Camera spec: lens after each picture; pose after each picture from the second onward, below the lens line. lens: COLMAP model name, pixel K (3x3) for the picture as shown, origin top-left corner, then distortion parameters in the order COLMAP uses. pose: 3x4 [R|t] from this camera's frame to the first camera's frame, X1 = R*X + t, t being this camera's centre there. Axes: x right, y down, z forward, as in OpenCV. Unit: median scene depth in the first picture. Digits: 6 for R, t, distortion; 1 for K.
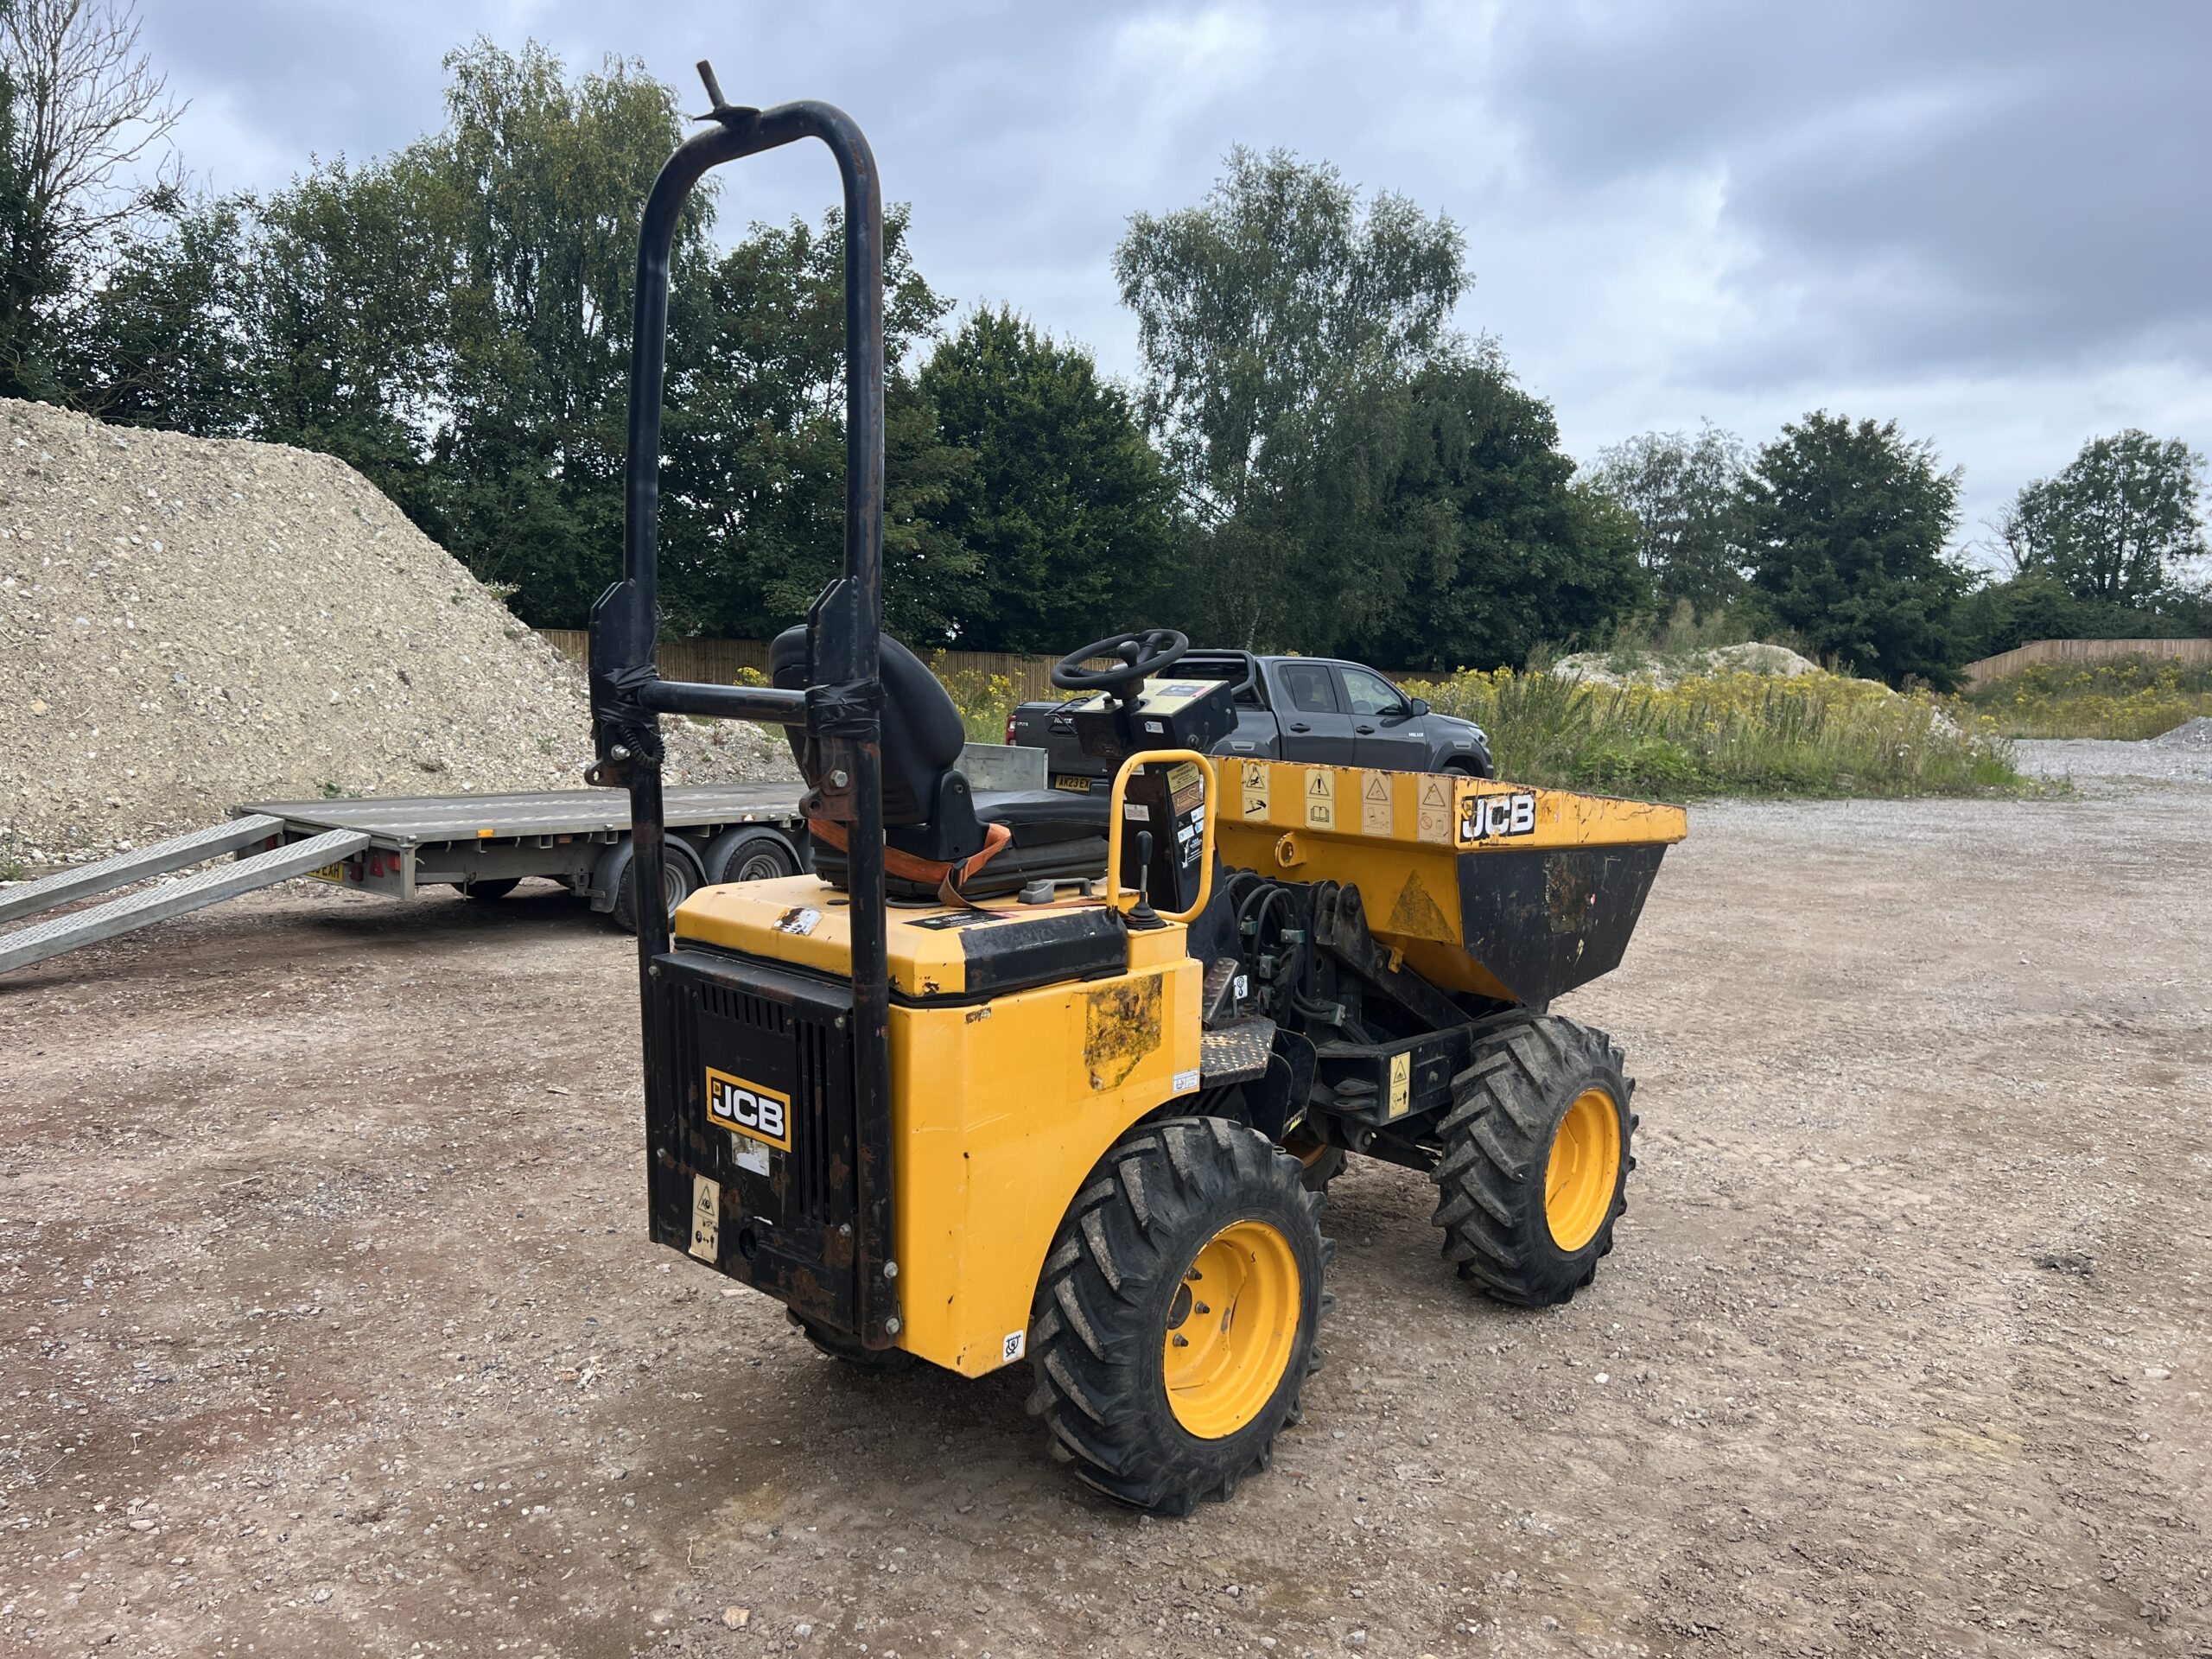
lens RADIAL K [[1655.1, 0, 1106.6], [0, 1655.1, 835.2], [0, 0, 1]] dist [0.048175, -0.054790]
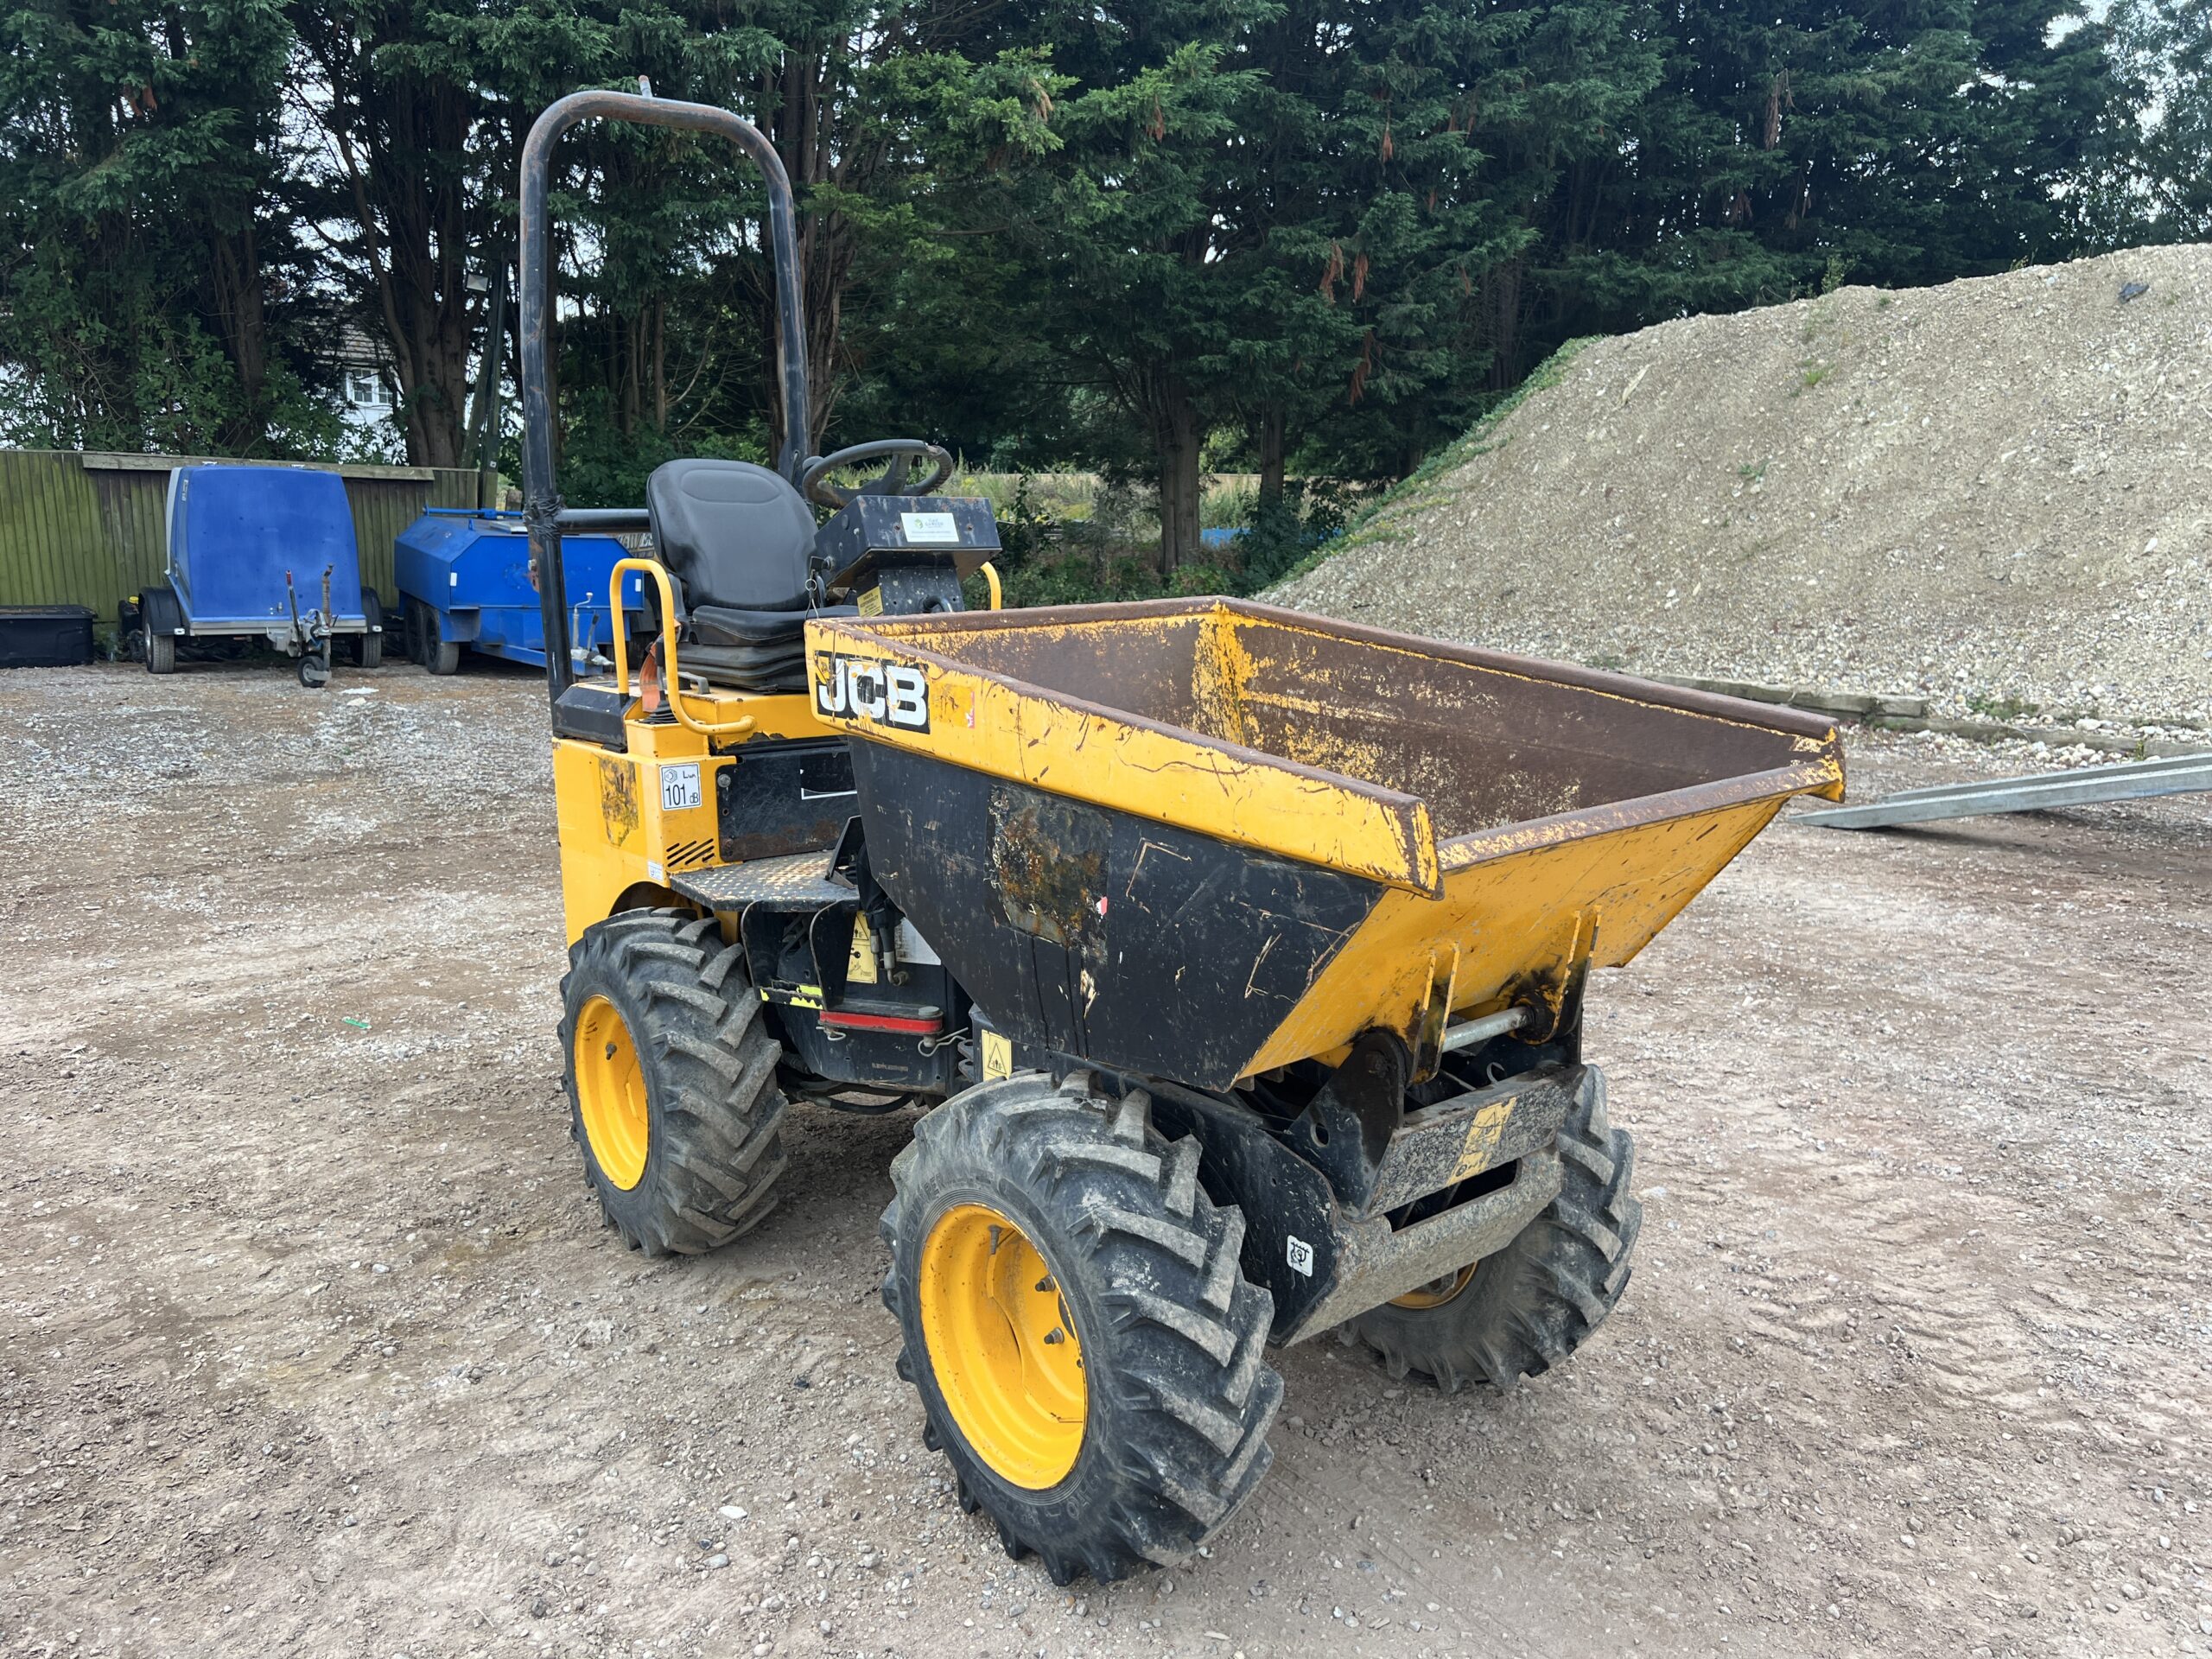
lens RADIAL K [[1655.1, 0, 1097.7], [0, 1655.1, 845.0], [0, 0, 1]] dist [0.048175, -0.054790]
pose [[-0.147880, 0.168597, -0.974529, 0.105289], [-0.107312, 0.976810, 0.185276, -0.010059], [0.983166, 0.131977, -0.126358, 0.140471]]
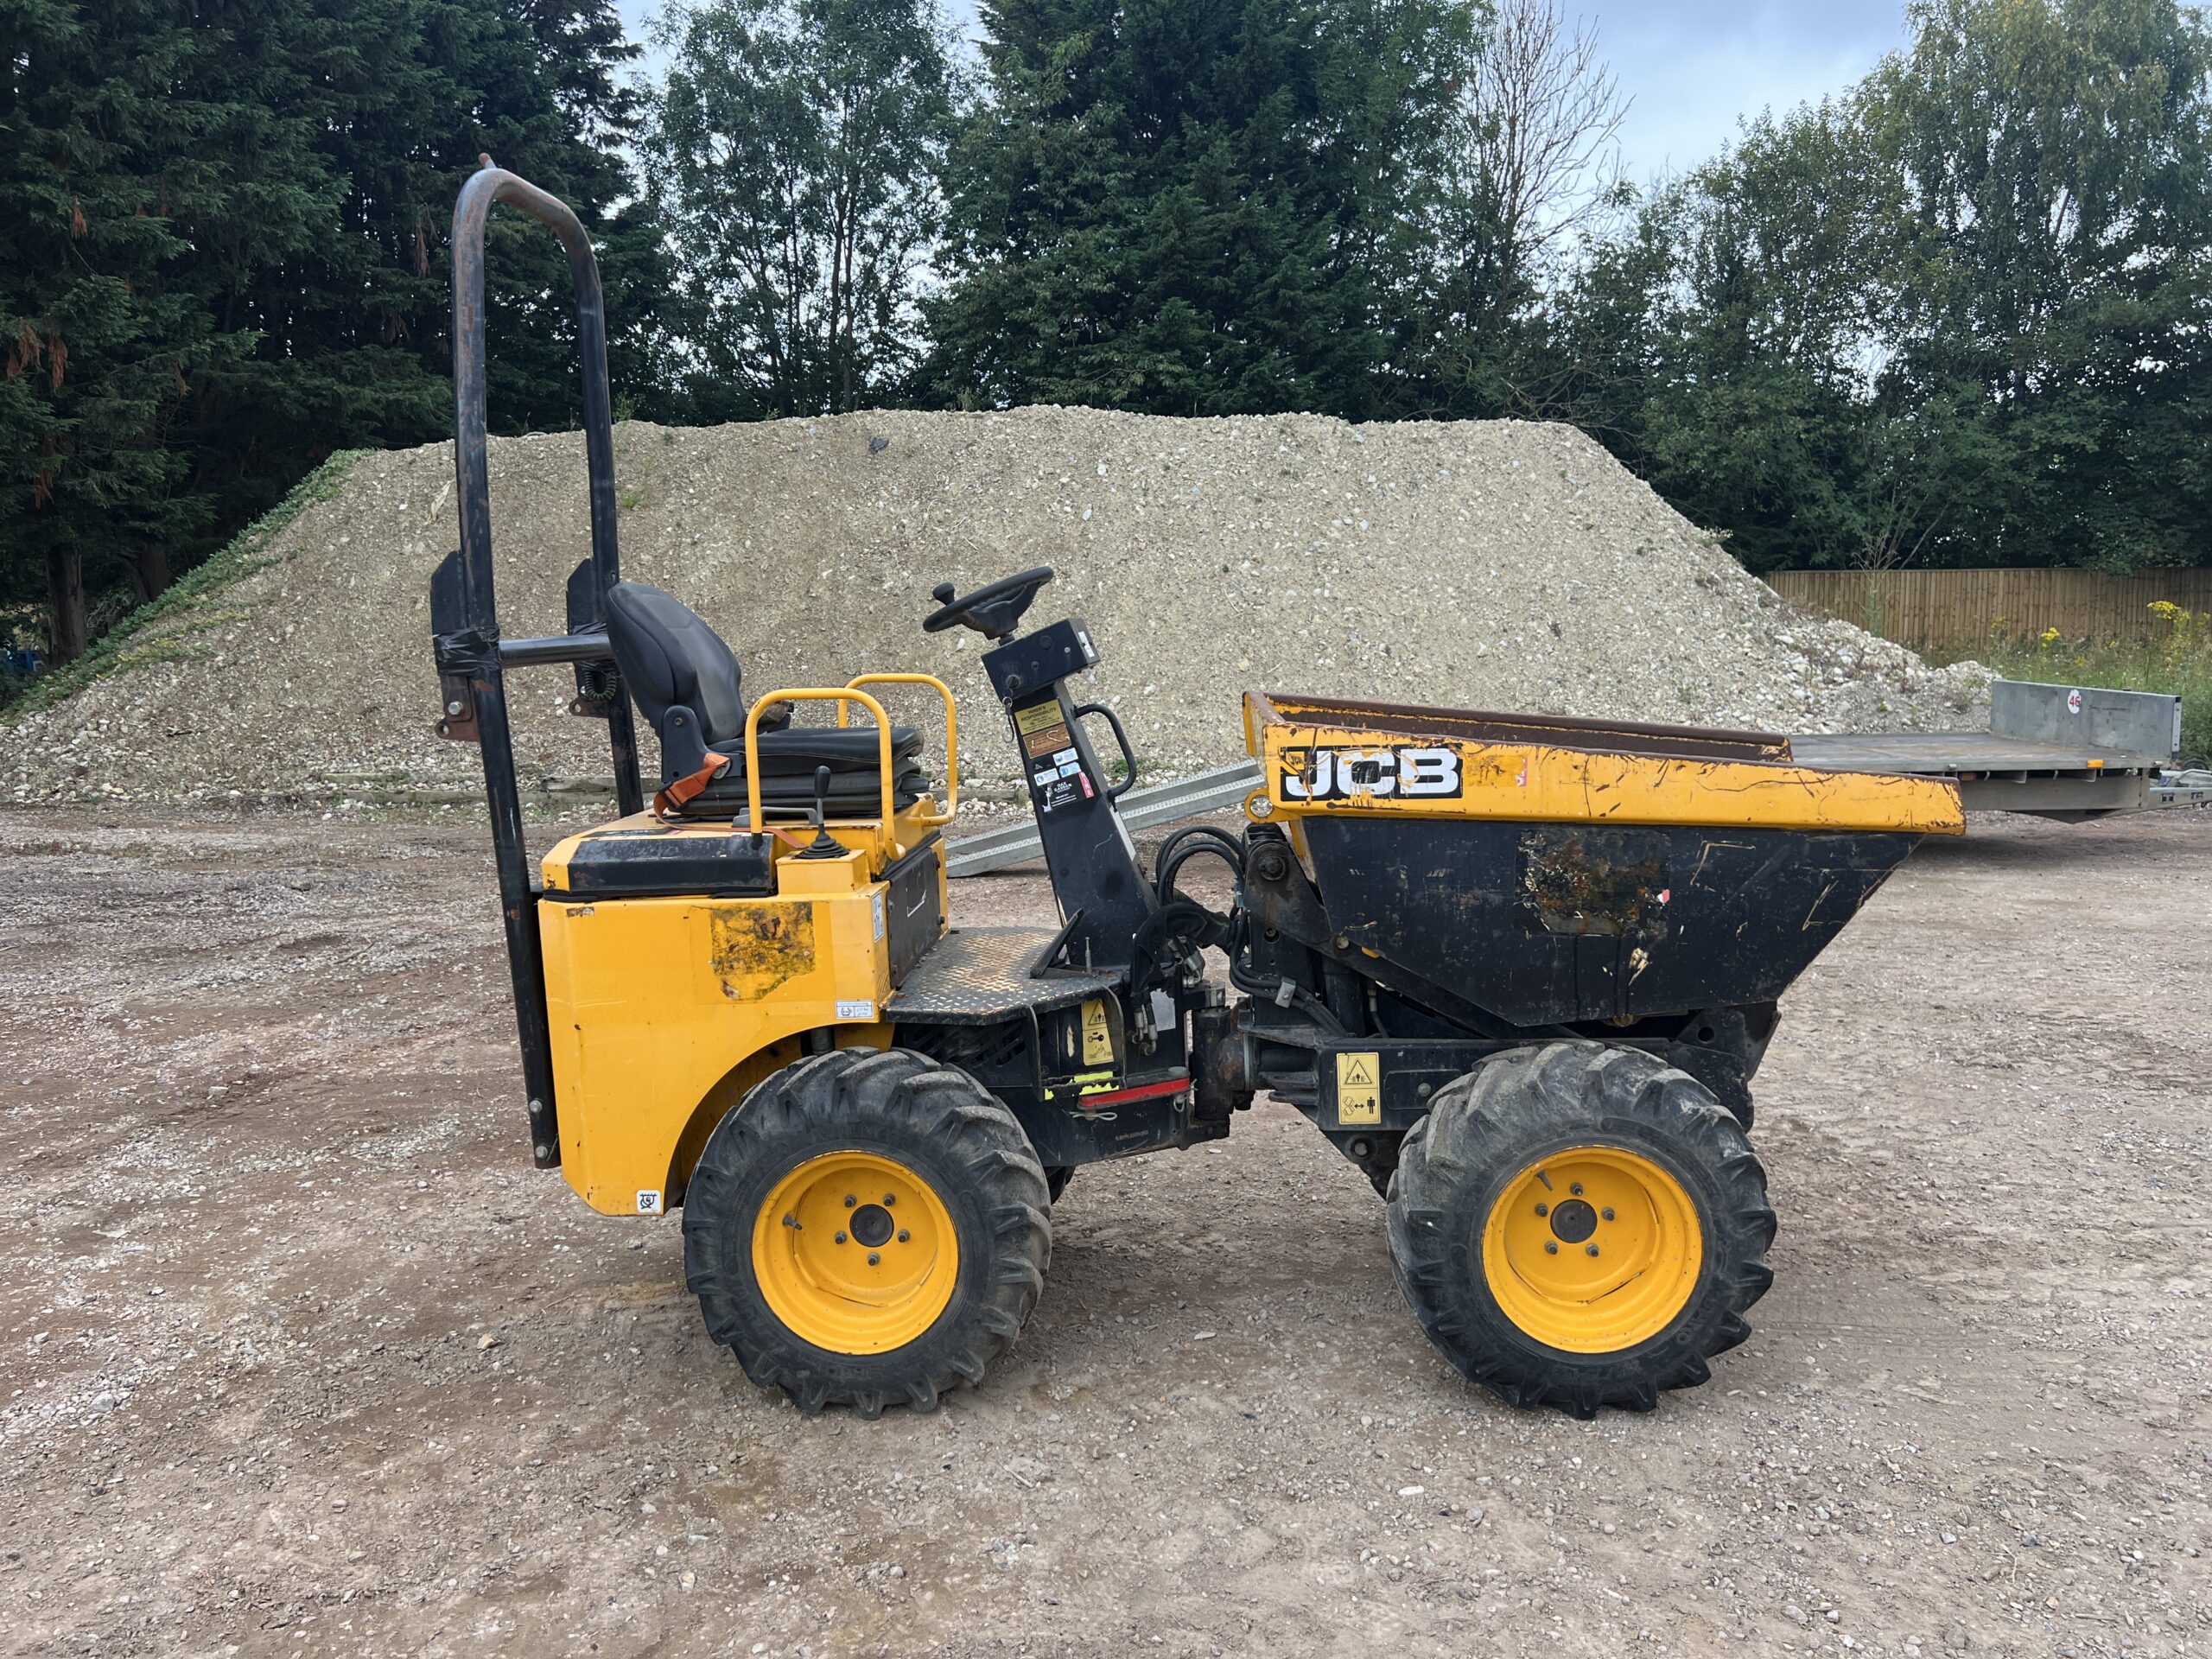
lens RADIAL K [[1655.1, 0, 1103.4], [0, 1655.1, 849.5], [0, 0, 1]] dist [0.048175, -0.054790]
pose [[0.635713, 0.072559, -0.768508, 0.092336], [-0.043788, 0.997359, 0.057944, -0.001817], [0.770682, -0.003185, 0.637212, 0.045537]]
